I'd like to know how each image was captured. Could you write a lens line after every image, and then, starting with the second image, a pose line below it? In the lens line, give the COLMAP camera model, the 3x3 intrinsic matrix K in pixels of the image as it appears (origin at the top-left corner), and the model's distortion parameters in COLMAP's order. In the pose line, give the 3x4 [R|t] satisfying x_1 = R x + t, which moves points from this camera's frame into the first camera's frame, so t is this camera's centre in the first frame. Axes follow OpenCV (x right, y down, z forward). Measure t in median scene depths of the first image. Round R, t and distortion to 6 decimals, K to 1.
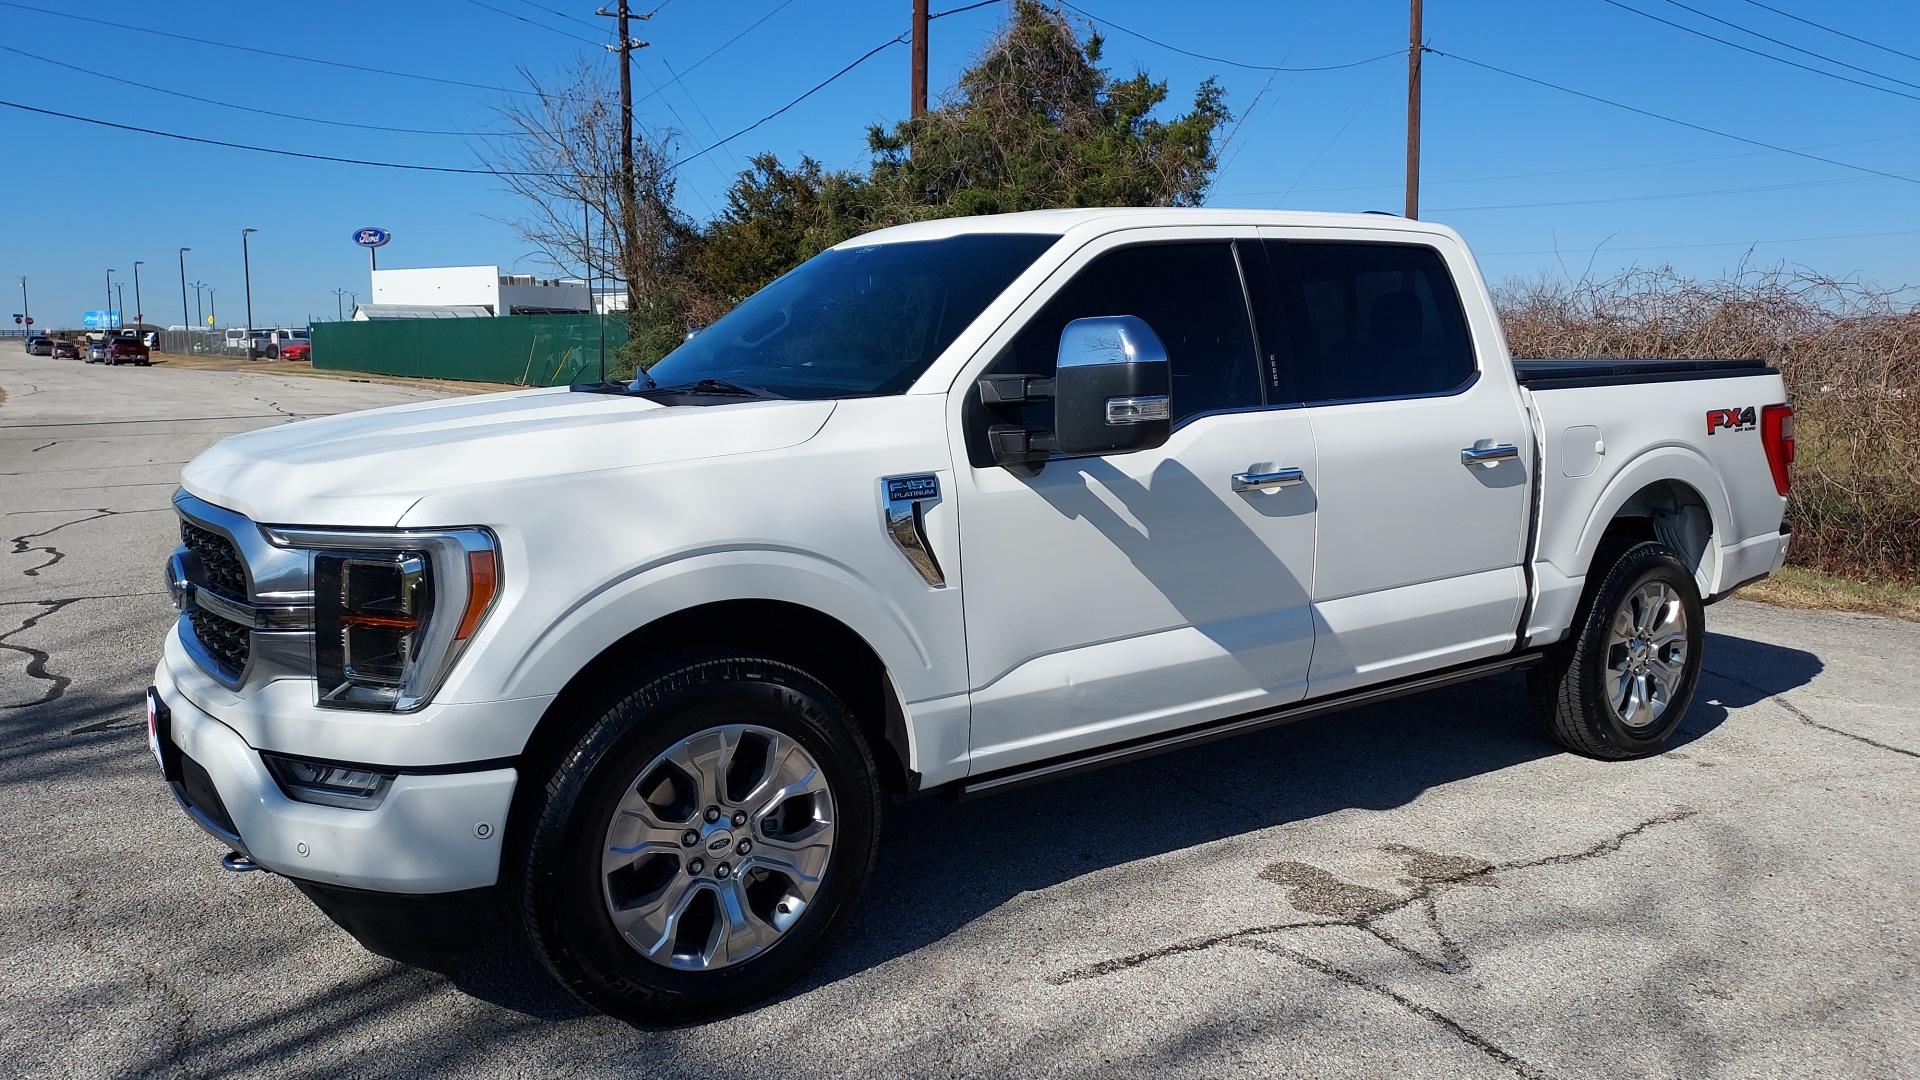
lens RADIAL K [[1391.7, 0, 975.5], [0, 1391.7, 542.3], [0, 0, 1]] dist [0.101118, -0.150340]
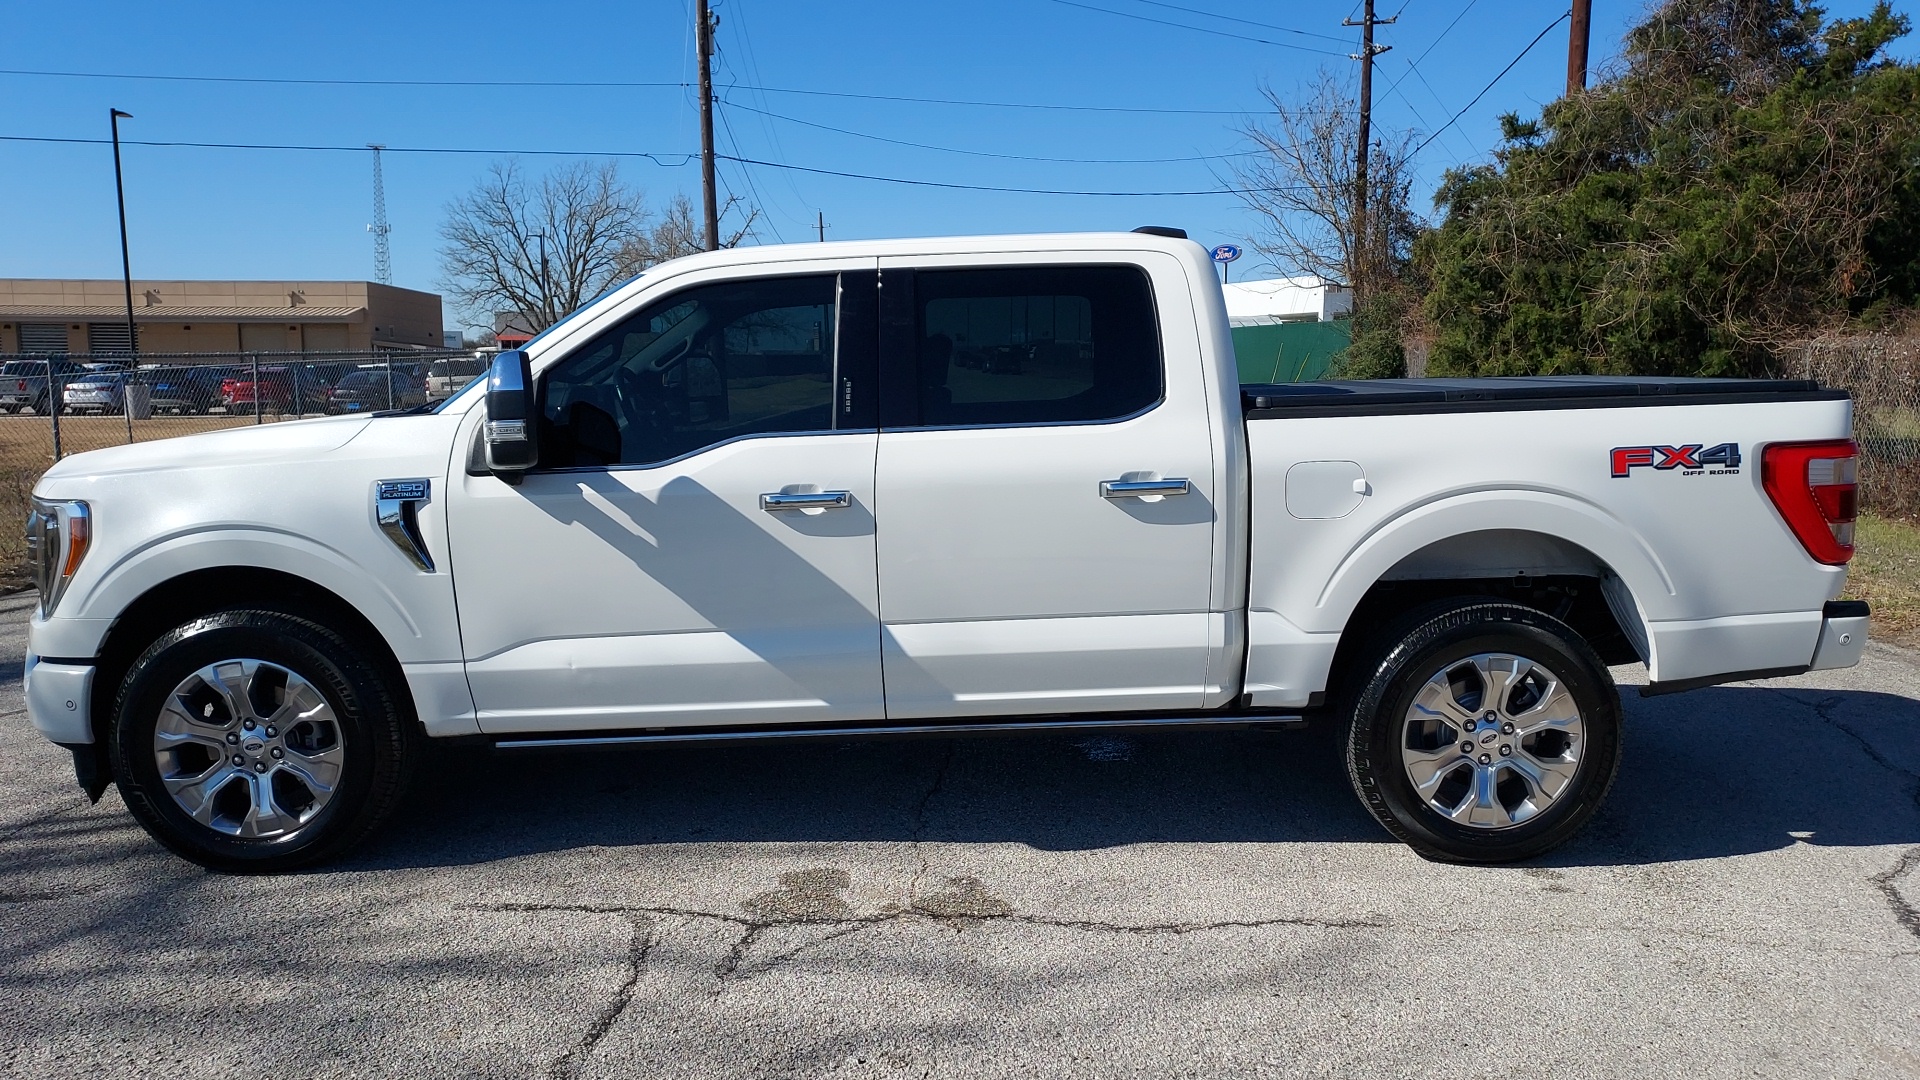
lens RADIAL K [[1391.7, 0, 975.5], [0, 1391.7, 542.3], [0, 0, 1]] dist [0.101118, -0.150340]
pose [[0.827662, 0.065512, -0.557389, 0.851056], [-0.067070, 0.997592, 0.017659, -0.038430], [0.557204, 0.022769, 0.830063, 0.188730]]
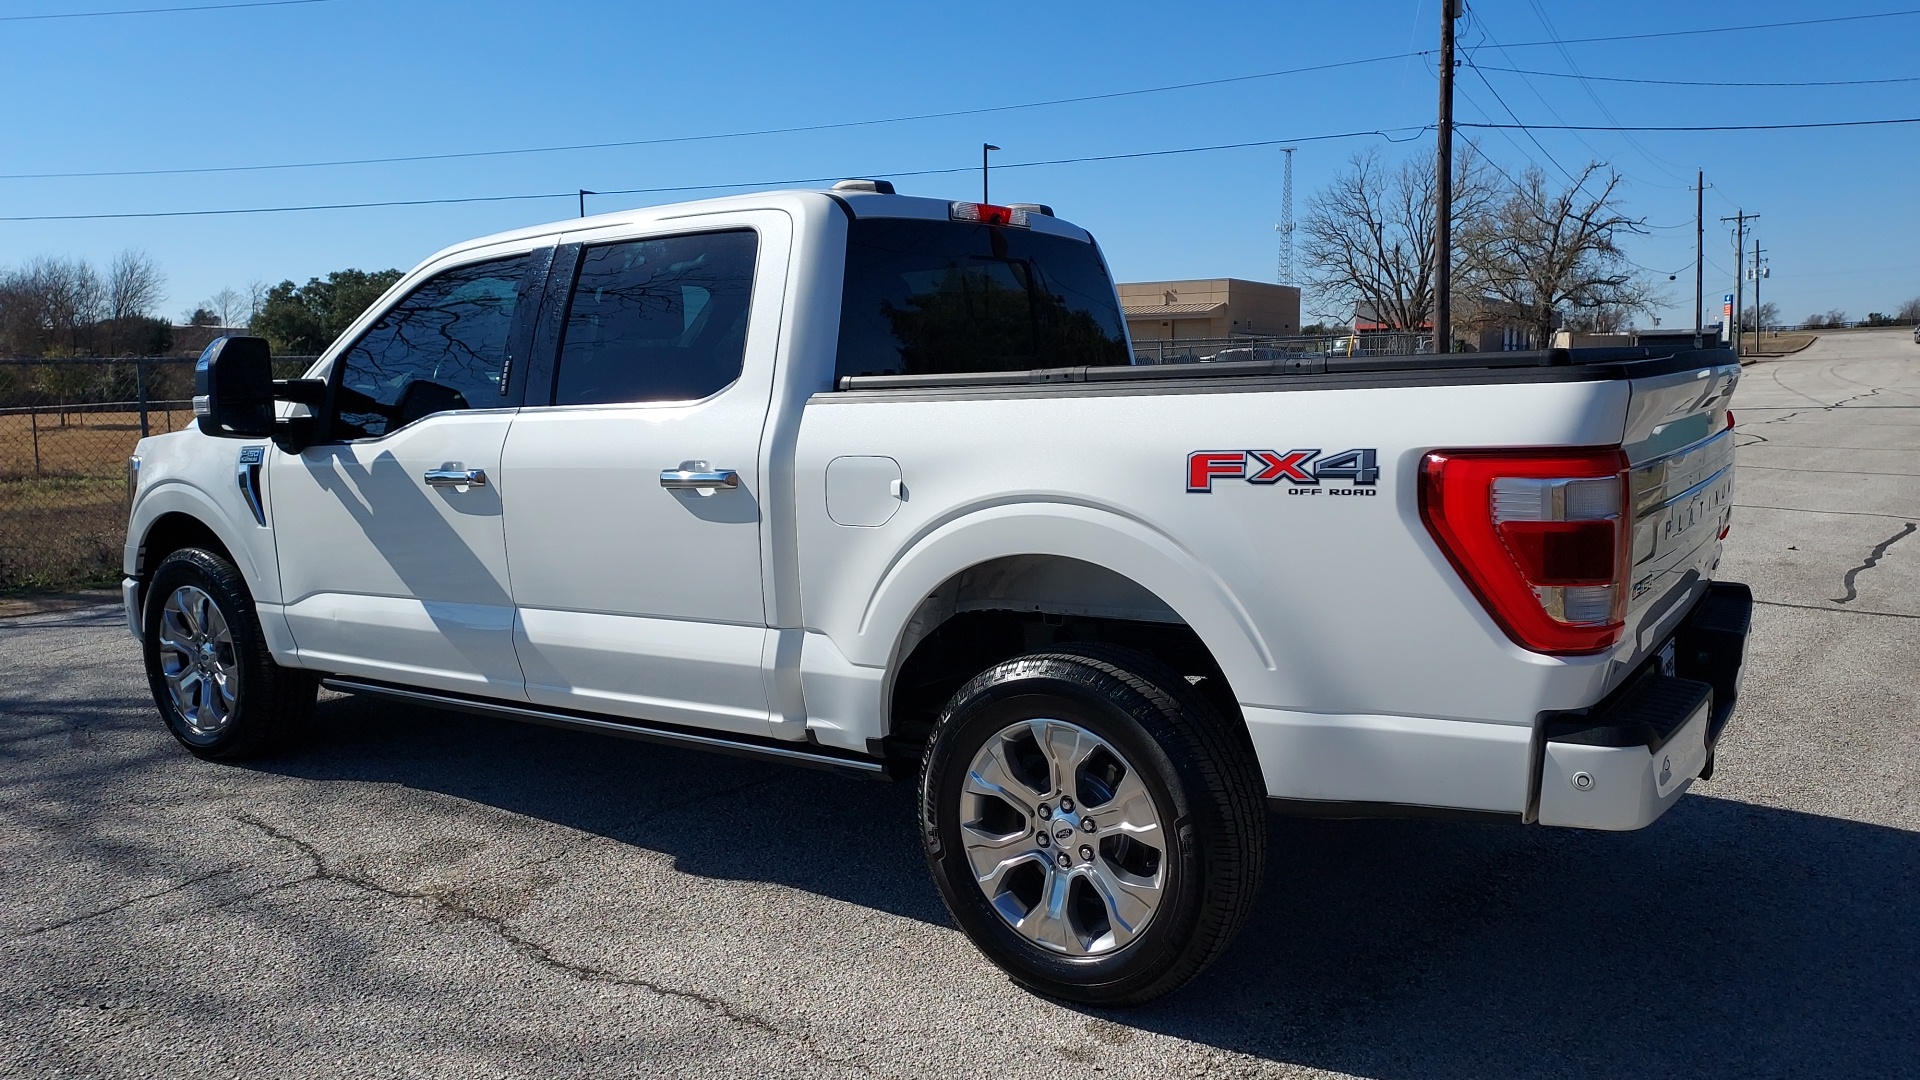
lens RADIAL K [[1391.7, 0, 975.5], [0, 1391.7, 542.3], [0, 0, 1]] dist [0.101118, -0.150340]
pose [[0.352441, 0.113260, -0.928955, 1.277721], [-0.106294, 0.991070, 0.080506, -0.117673], [0.929778, 0.070368, 0.361333, 0.927933]]
